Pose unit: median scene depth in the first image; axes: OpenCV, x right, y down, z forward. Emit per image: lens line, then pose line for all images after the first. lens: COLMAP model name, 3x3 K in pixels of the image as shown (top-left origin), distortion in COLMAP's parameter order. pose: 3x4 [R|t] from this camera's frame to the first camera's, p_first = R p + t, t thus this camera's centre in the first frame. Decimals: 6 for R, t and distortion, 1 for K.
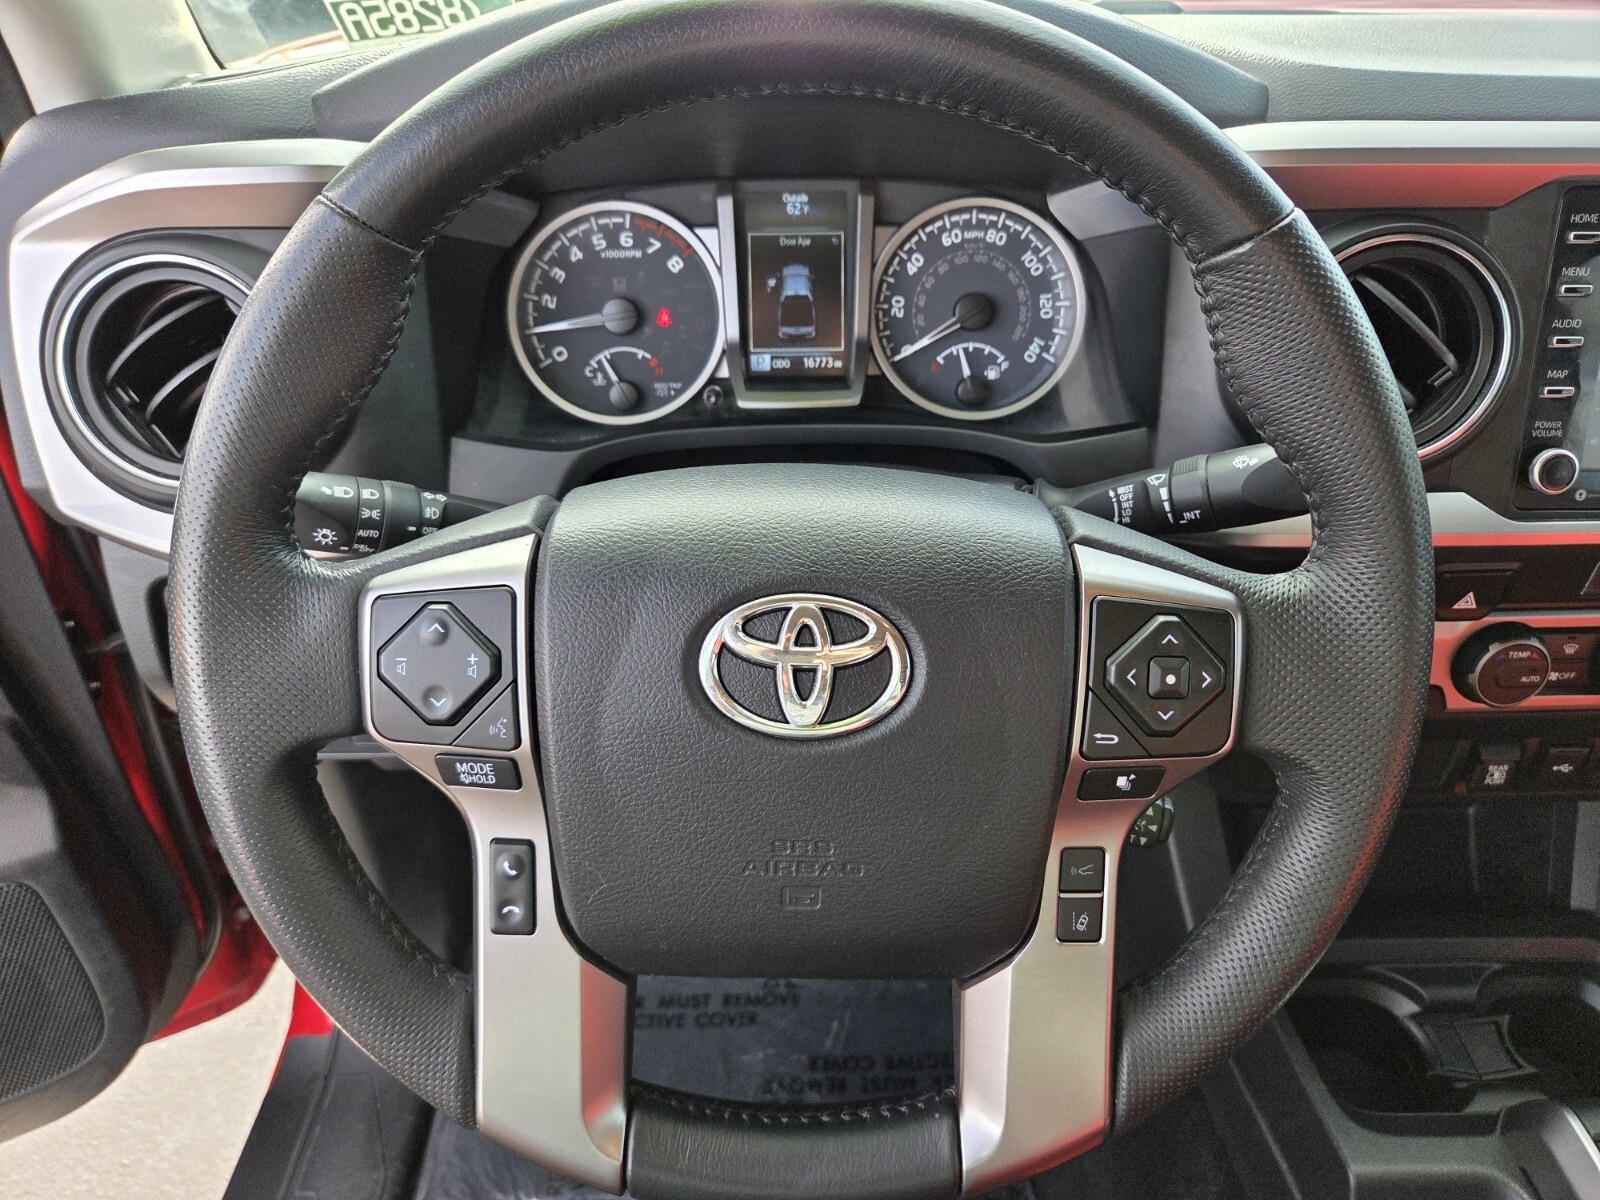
lens RADIAL K [[1067.6, 0, 800.4], [0, 1067.6, 578.0], [0, 0, 1]] dist [0.072152, -0.065835]
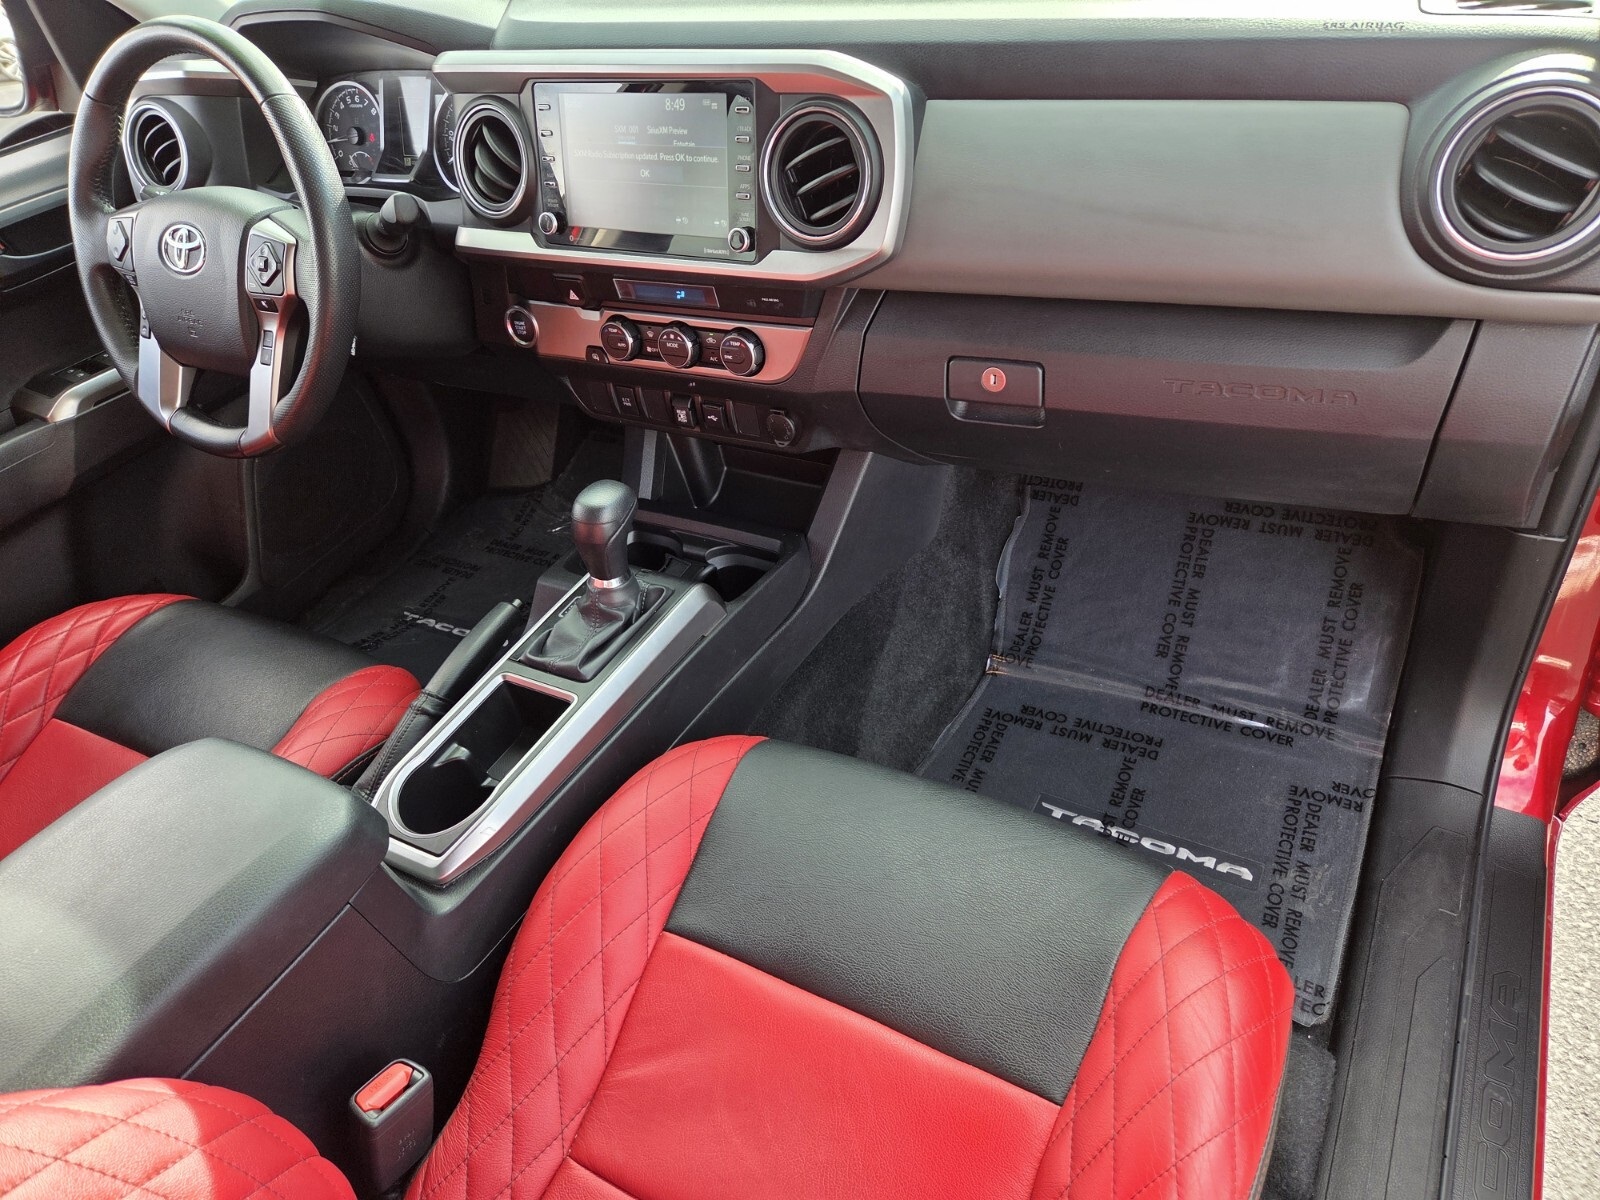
lens RADIAL K [[1067.6, 0, 800.4], [0, 1067.6, 578.0], [0, 0, 1]] dist [0.072152, -0.065835]
pose [[0.853771, 0.215111, -0.474134, 1.860711], [-0.150003, 0.973673, 0.171638, 0.115620], [0.498573, -0.075418, 0.863561, -0.518008]]
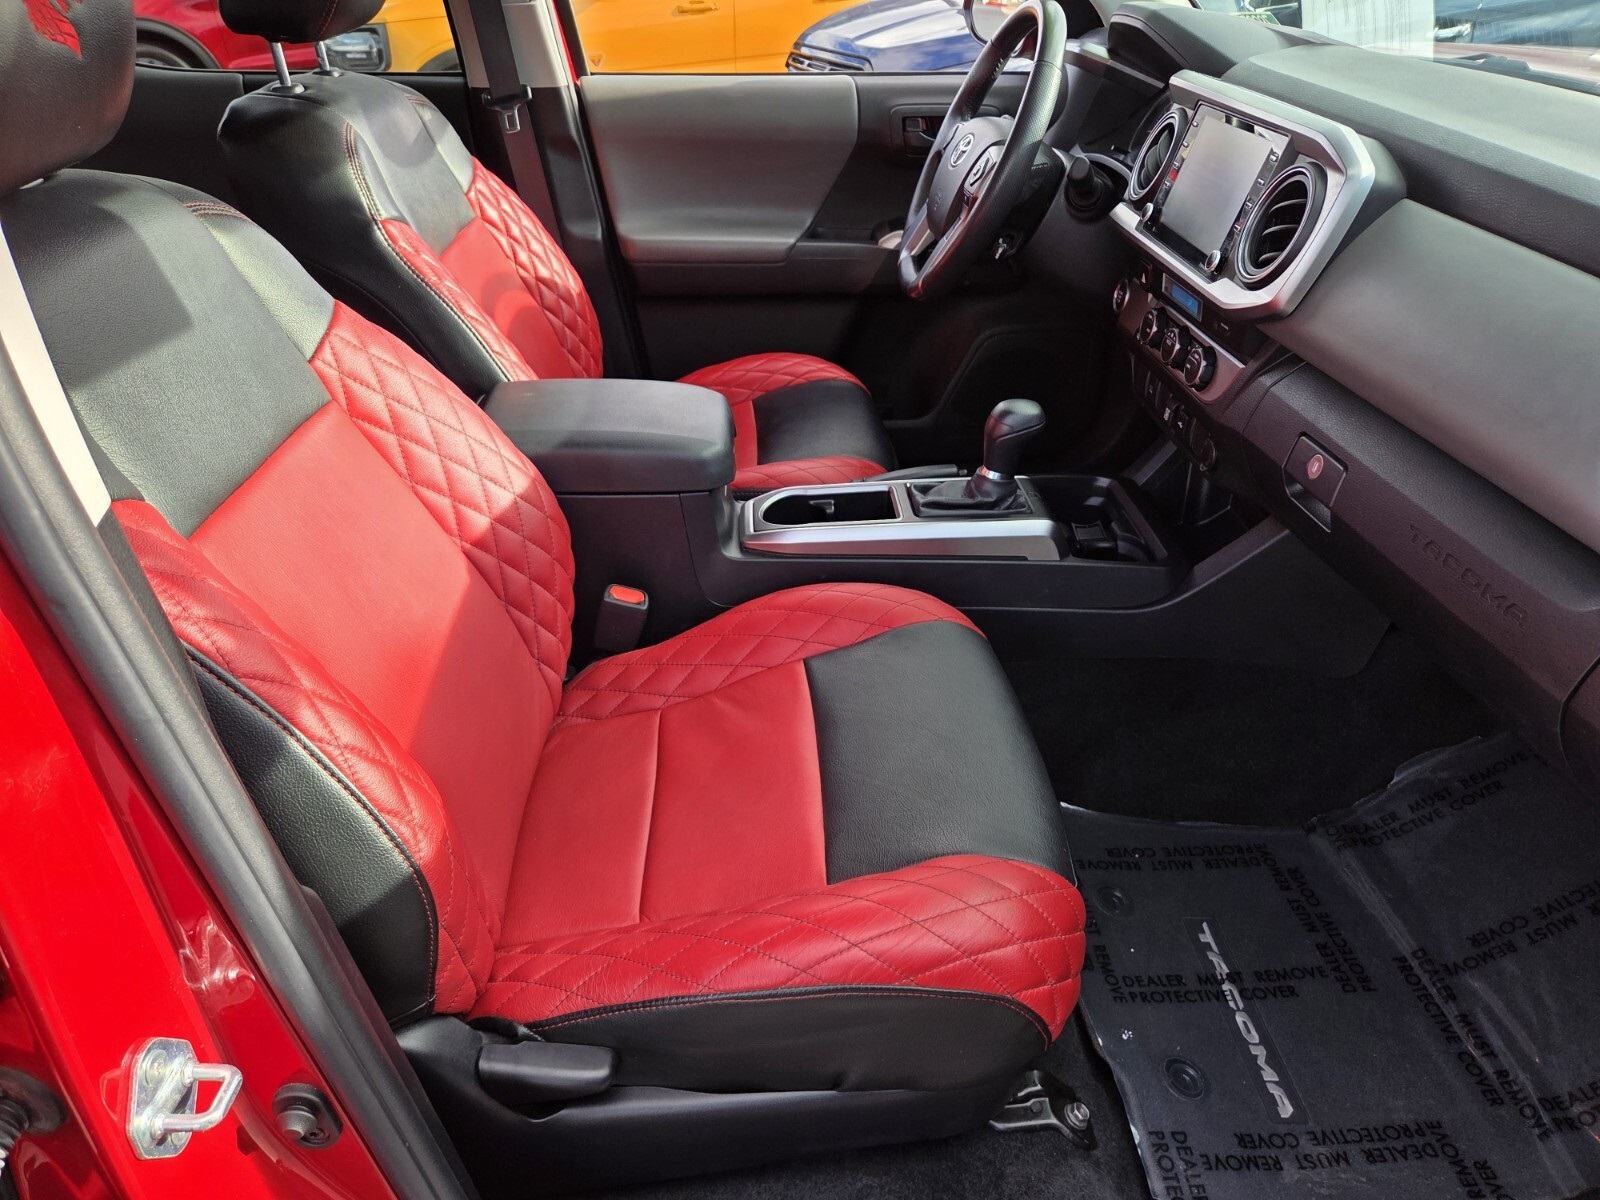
lens RADIAL K [[1067.6, 0, 800.4], [0, 1067.6, 578.0], [0, 0, 1]] dist [0.072152, -0.065835]
pose [[0.031406, 0.513212, -0.857687, 2.729100], [-0.539850, 0.730887, 0.417572, -0.075206], [0.841175, 0.449908, 0.300012, -0.059733]]
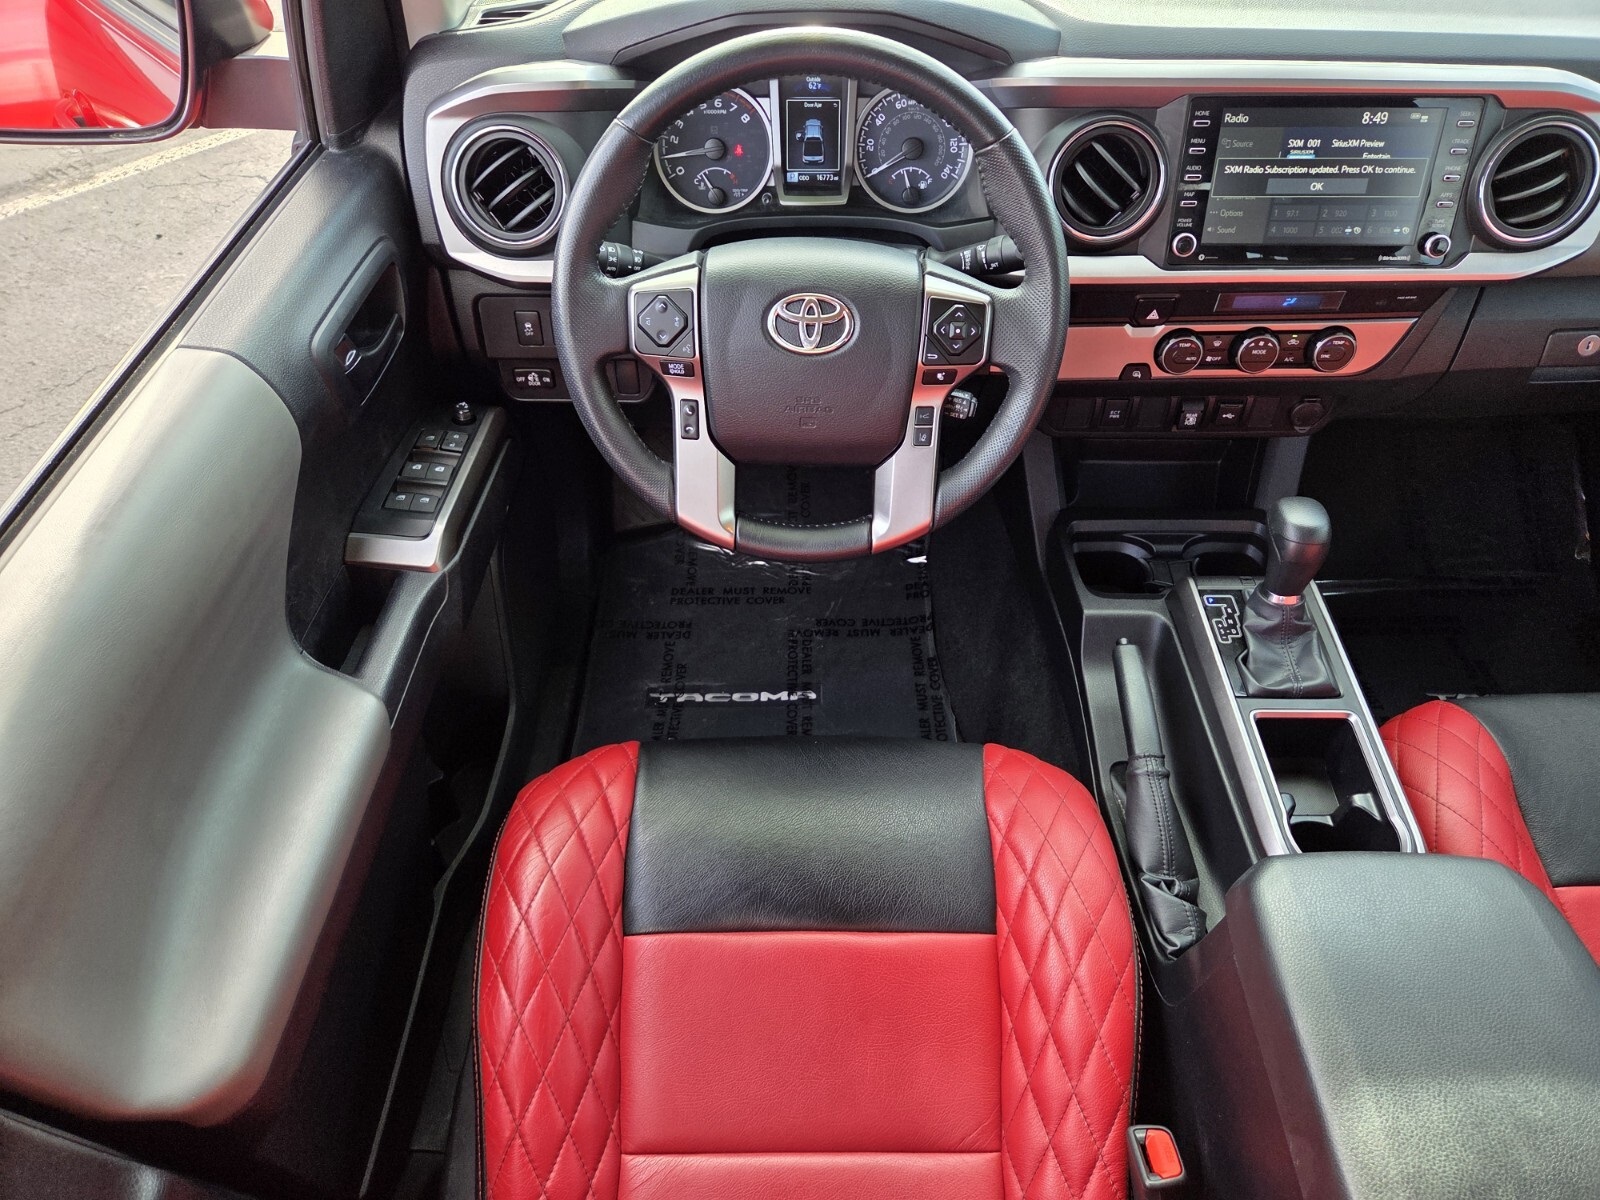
lens RADIAL K [[1067.6, 0, 800.4], [0, 1067.6, 578.0], [0, 0, 1]] dist [0.072152, -0.065835]
pose [[0.999660, 0.018417, -0.018455, 0.021911], [-0.014349, 0.979616, 0.200368, 0.095471], [0.021769, -0.200035, 0.979547, -0.913598]]
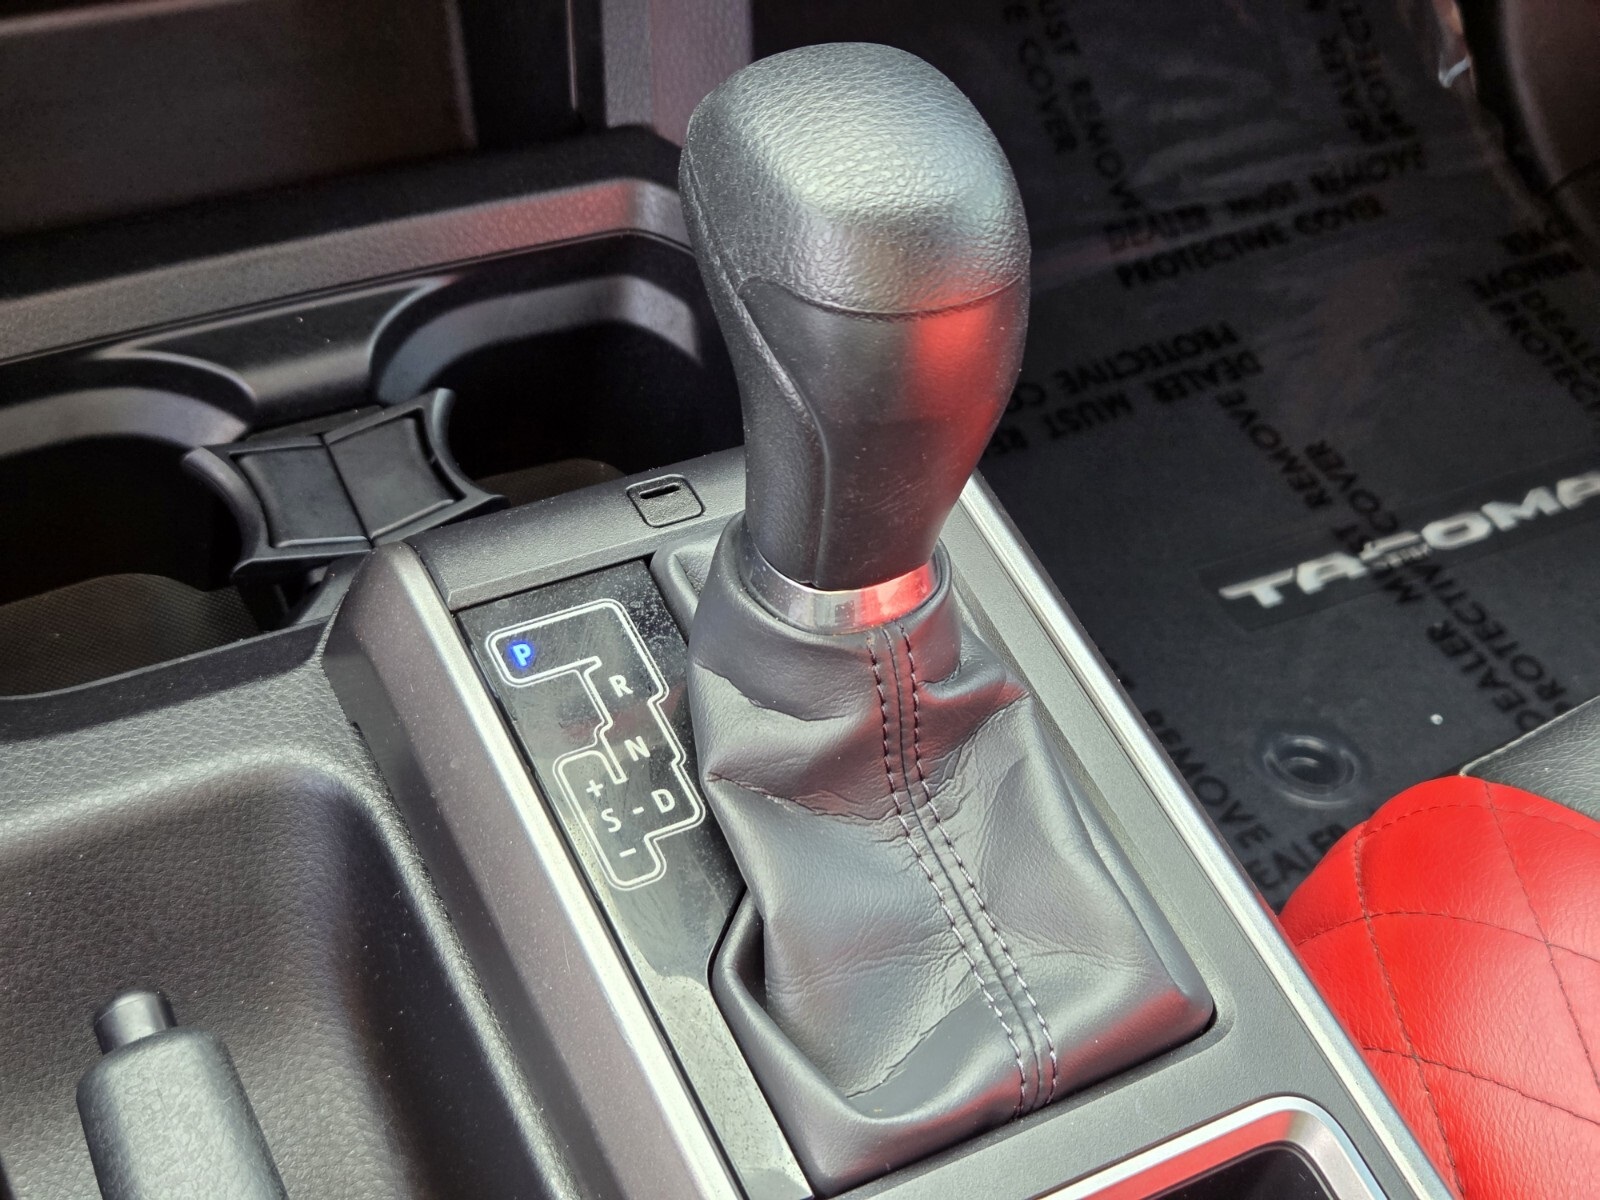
lens RADIAL K [[2193.2, 0, 796.9], [0, 2193.2, 578.2], [0, 0, 1]] dist [0.032253, 0.043888]
pose [[0.884077, -0.248982, 0.395495, 0.487745], [0.107447, 0.931884, 0.346478, 0.223721], [-0.454822, -0.263819, 0.850610, 0.240285]]
